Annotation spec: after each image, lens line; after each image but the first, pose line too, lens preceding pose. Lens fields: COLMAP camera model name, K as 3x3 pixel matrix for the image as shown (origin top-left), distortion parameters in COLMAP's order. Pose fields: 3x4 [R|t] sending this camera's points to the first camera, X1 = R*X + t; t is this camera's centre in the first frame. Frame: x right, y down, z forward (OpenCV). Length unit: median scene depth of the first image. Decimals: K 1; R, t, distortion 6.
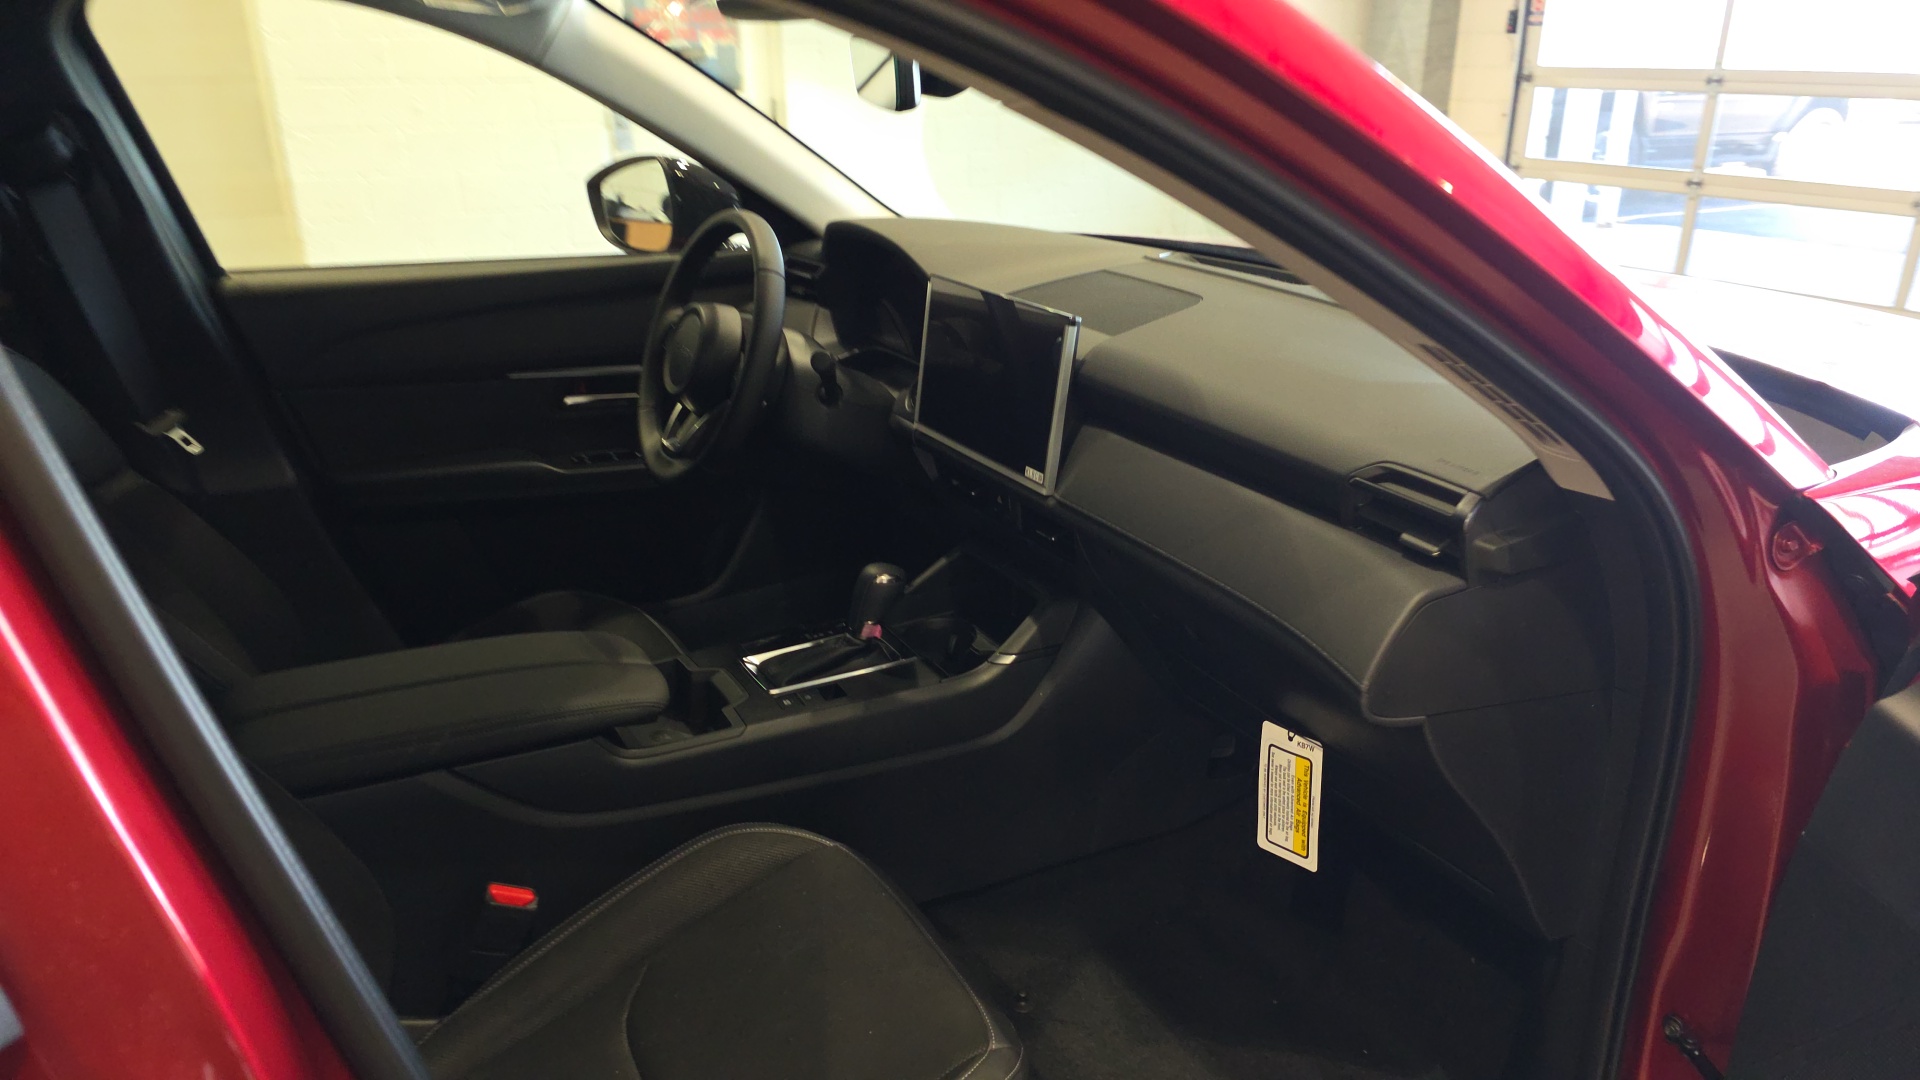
lens RADIAL K [[1313.6, 0, 960.0], [0, 1313.6, 540.0], [0, 0, 1]] dist [0.085663, -0.095279]
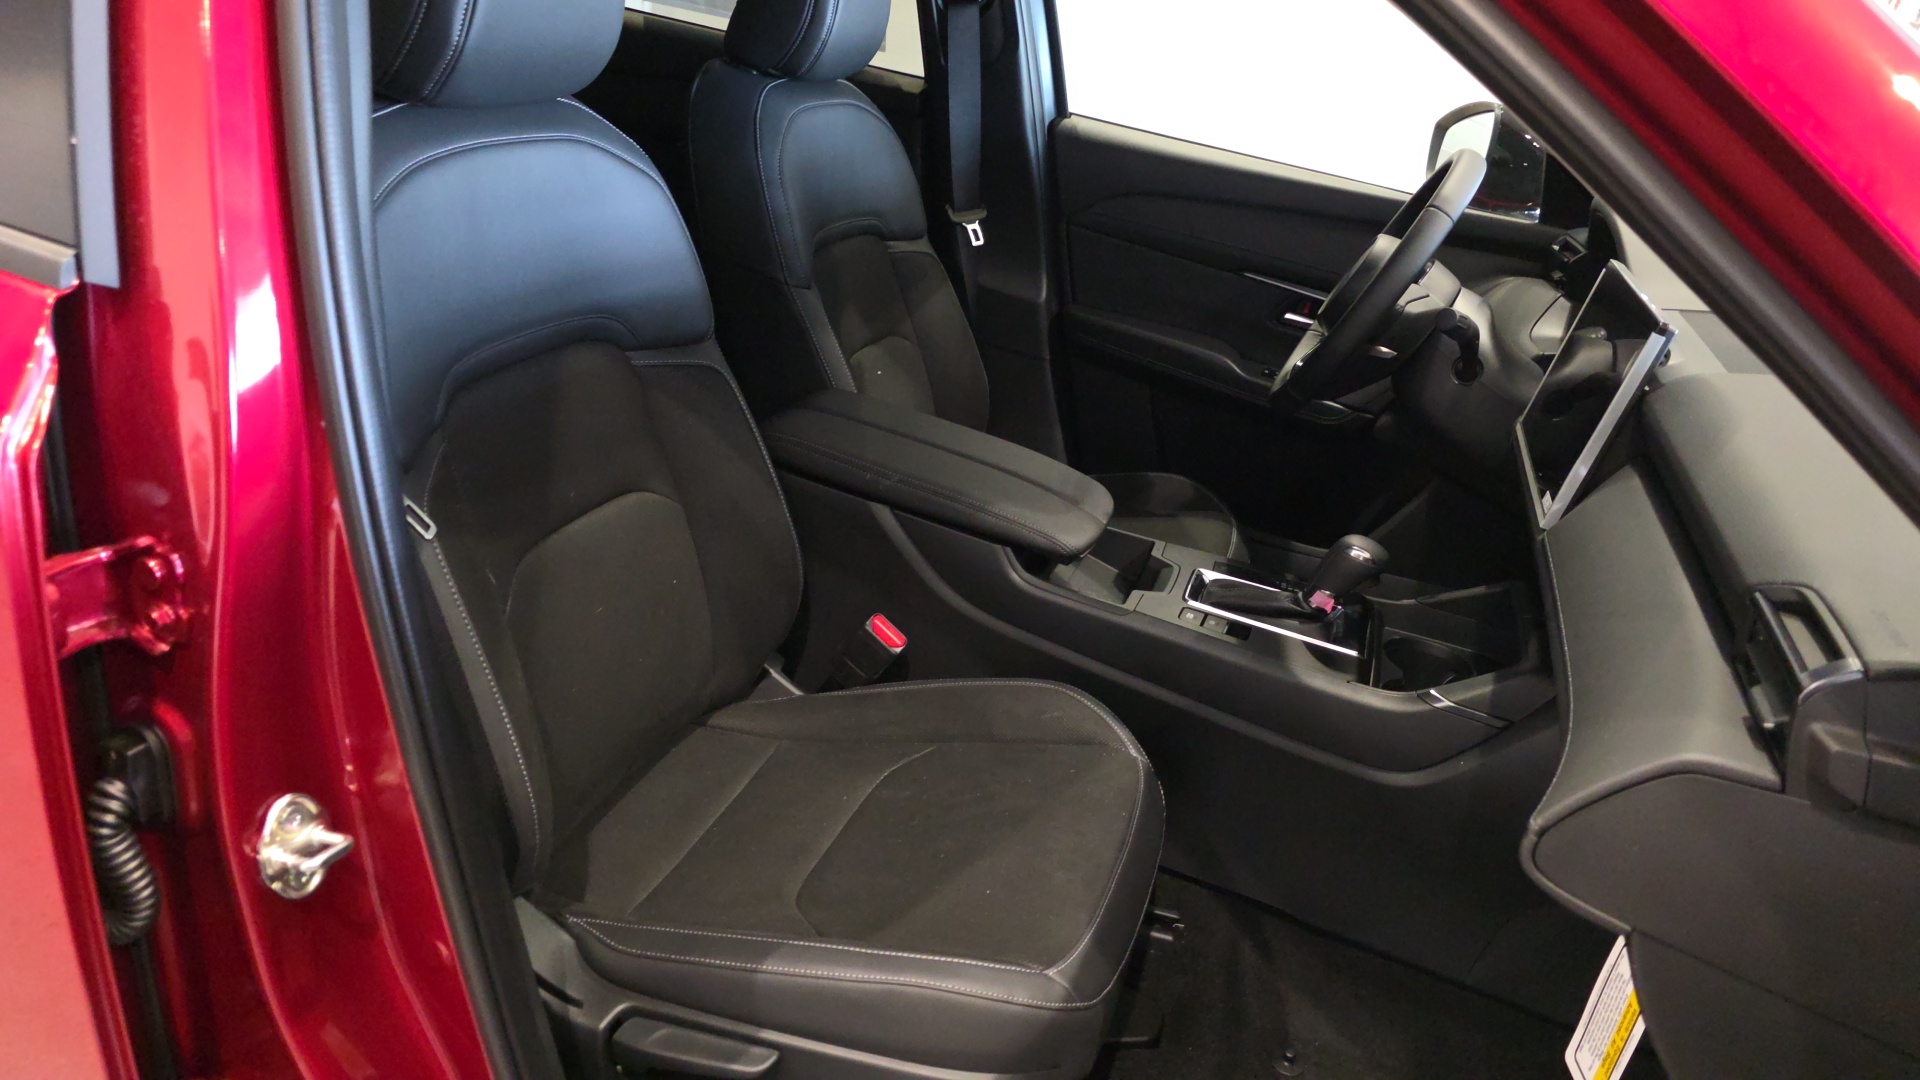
lens RADIAL K [[1277.7, 0, 976.7], [0, 1277.7, 505.4], [0, 0, 1]] dist [0.137789, -0.123299]
pose [[0.666742, 0.399527, -0.629153, 0.301681], [-0.415059, 0.900198, 0.131789, -0.007150], [0.619016, 0.173266, 0.766028, 0.153952]]
